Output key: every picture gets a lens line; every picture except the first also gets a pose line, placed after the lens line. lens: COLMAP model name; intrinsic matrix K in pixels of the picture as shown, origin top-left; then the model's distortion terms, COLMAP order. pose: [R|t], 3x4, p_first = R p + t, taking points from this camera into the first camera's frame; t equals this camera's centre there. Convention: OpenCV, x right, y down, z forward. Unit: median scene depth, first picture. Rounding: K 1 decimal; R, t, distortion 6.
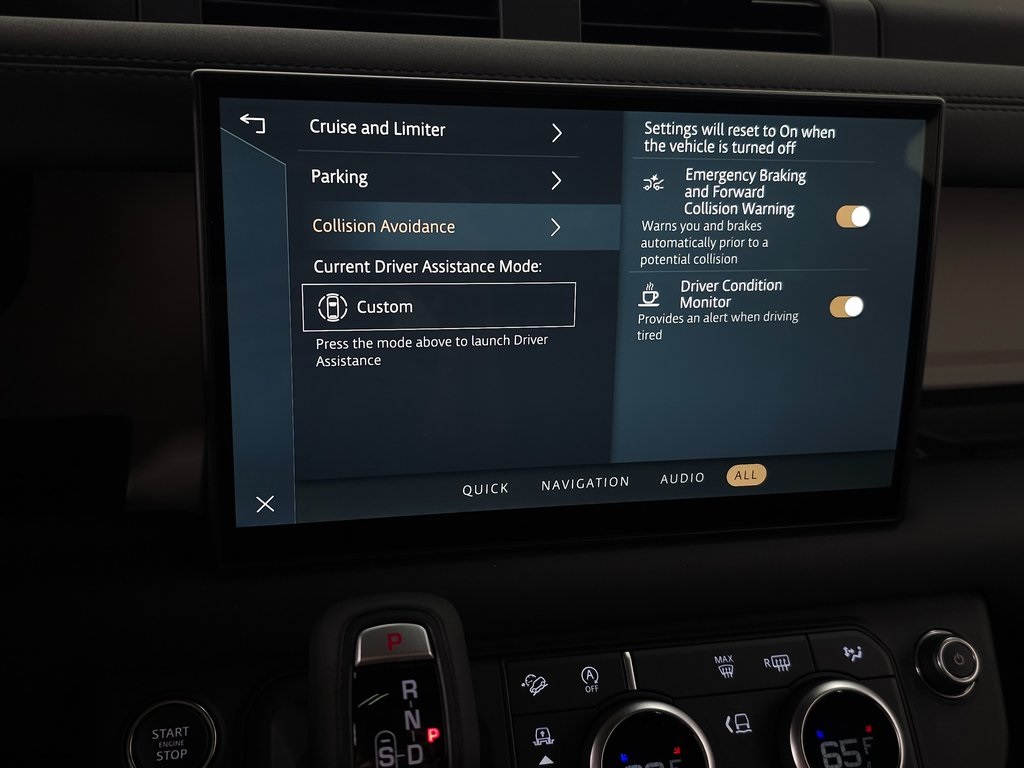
lens RADIAL K [[1026.3, 0, 516.1], [0, 1026.3, 384.3], [0, 0, 1]] dist [0.011007, -0.013933]
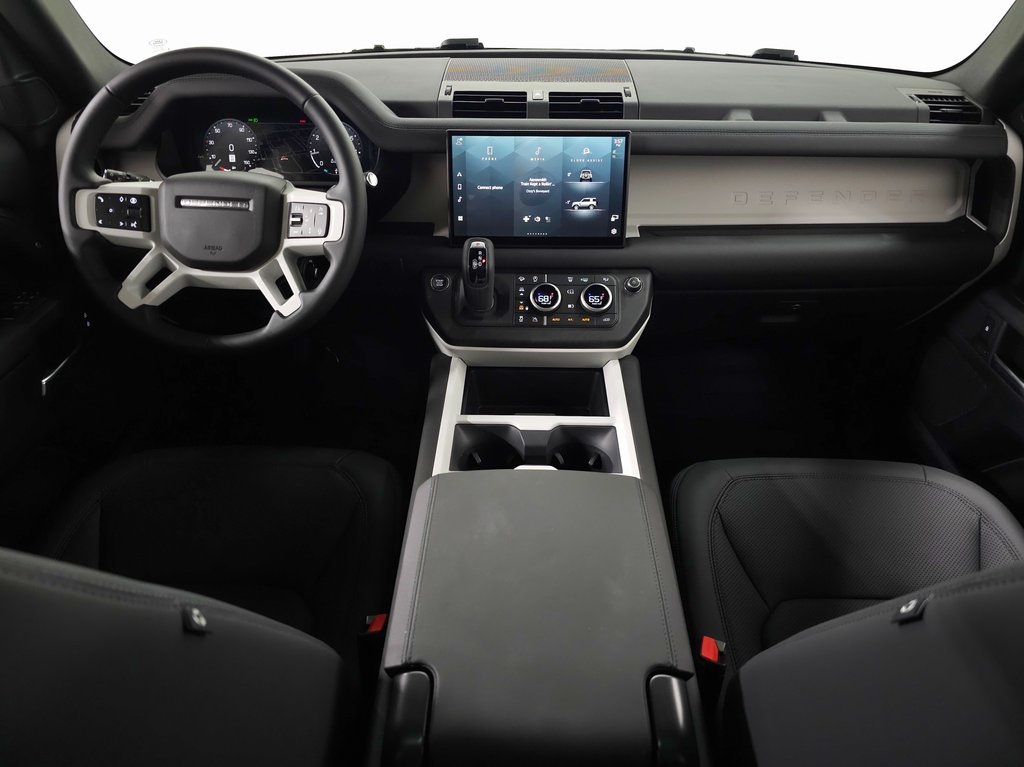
lens RADIAL K [[676.2, 0, 517.4], [0, 676.2, 384.1], [0, 0, 1]] dist [0.055558, -0.057952]
pose [[0.966616, 0.065262, -0.247780, 0.709261], [-0.042444, 0.994442, 0.096347, 0.449830], [0.252690, -0.082614, 0.964014, -1.694318]]
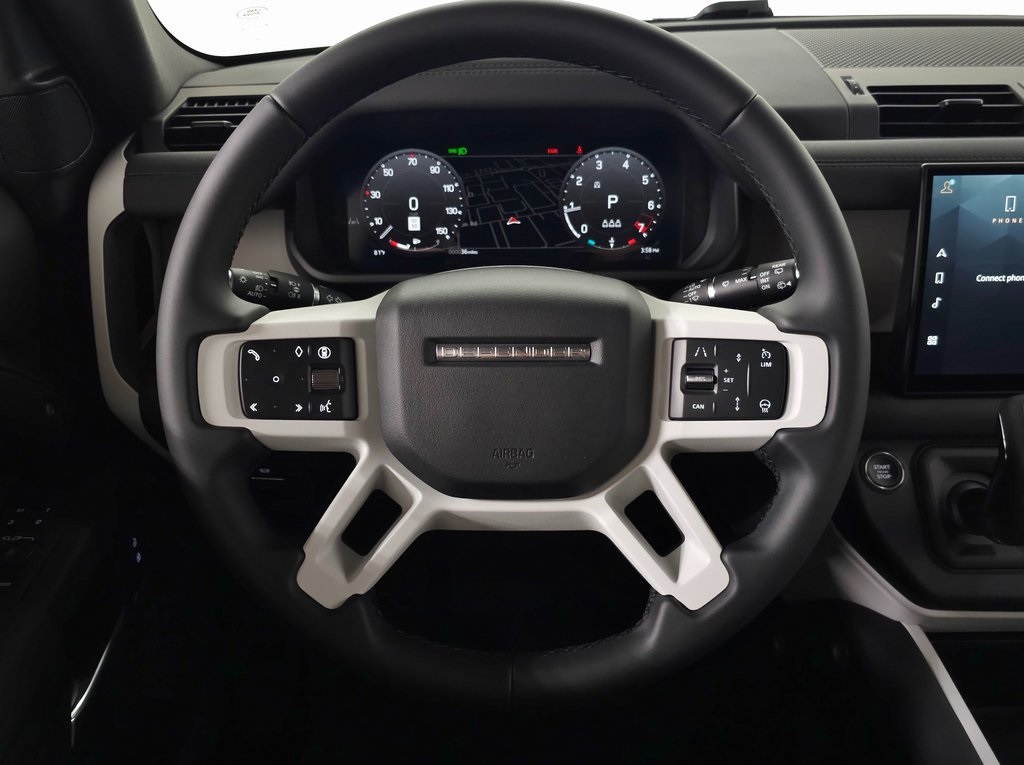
lens RADIAL K [[818.3, 0, 545.8], [0, 818.3, 400.0], [0, 0, 1]] dist [0.085255, -0.146634]
pose [[0.976694, 0.022760, -0.213427, -0.605568], [-0.012049, 0.998608, 0.051354, 0.109817], [0.214299, -0.047586, 0.975608, -0.834049]]
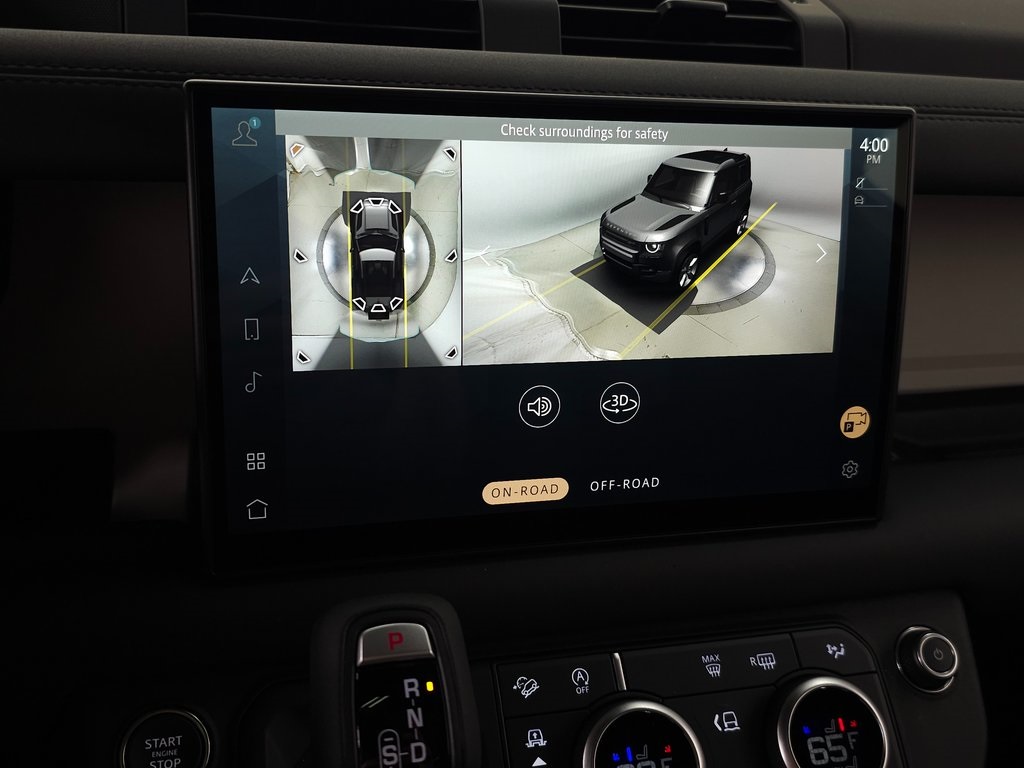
lens RADIAL K [[1026.3, 0, 516.1], [0, 1026.3, 384.3], [0, 0, 1]] dist [0.011007, -0.013933]
pose [[0.999292, -0.011462, 0.035837, -0.024352], [0.012115, 0.999764, -0.018048, 0.012962], [-0.035622, 0.018469, 0.999195, -0.013256]]
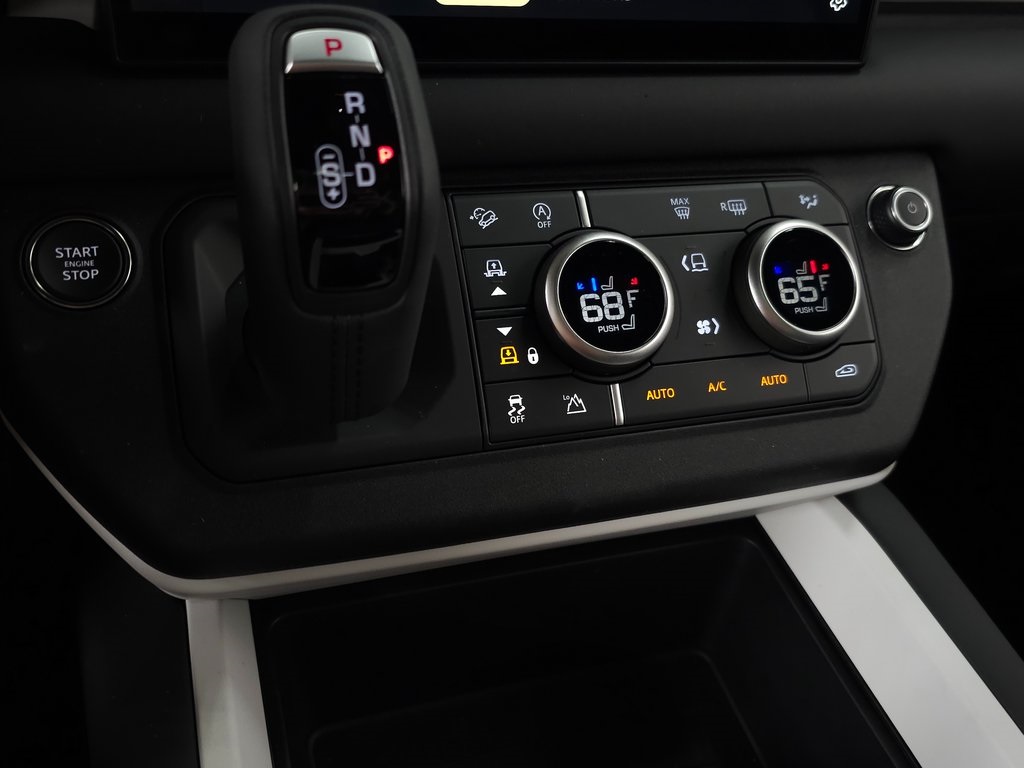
lens RADIAL K [[914.4, 0, 506.6], [0, 914.4, 385.9], [0, 0, 1]] dist [0.098423, -0.242274]
pose [[0.995706, -0.026953, 0.088557, -0.038727], [0.008063, 0.978288, 0.207093, 0.266176], [-0.092216, -0.205490, 0.974305, 0.155592]]
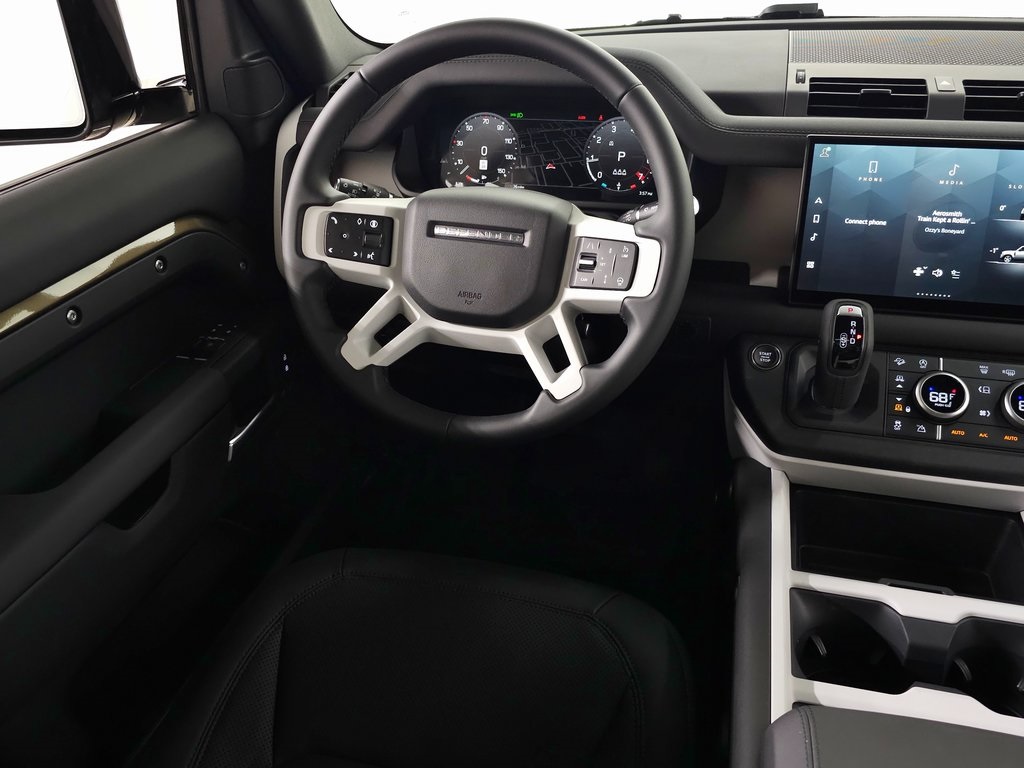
lens RADIAL K [[825.7, 0, 525.6], [0, 825.7, 376.2], [0, 0, 1]] dist [0.074253, -0.114892]
pose [[0.874468, 0.137686, -0.465133, 0.181555], [-0.122376, 0.990474, 0.063123, 0.308544], [0.469393, 0.001723, 0.882988, -1.387689]]
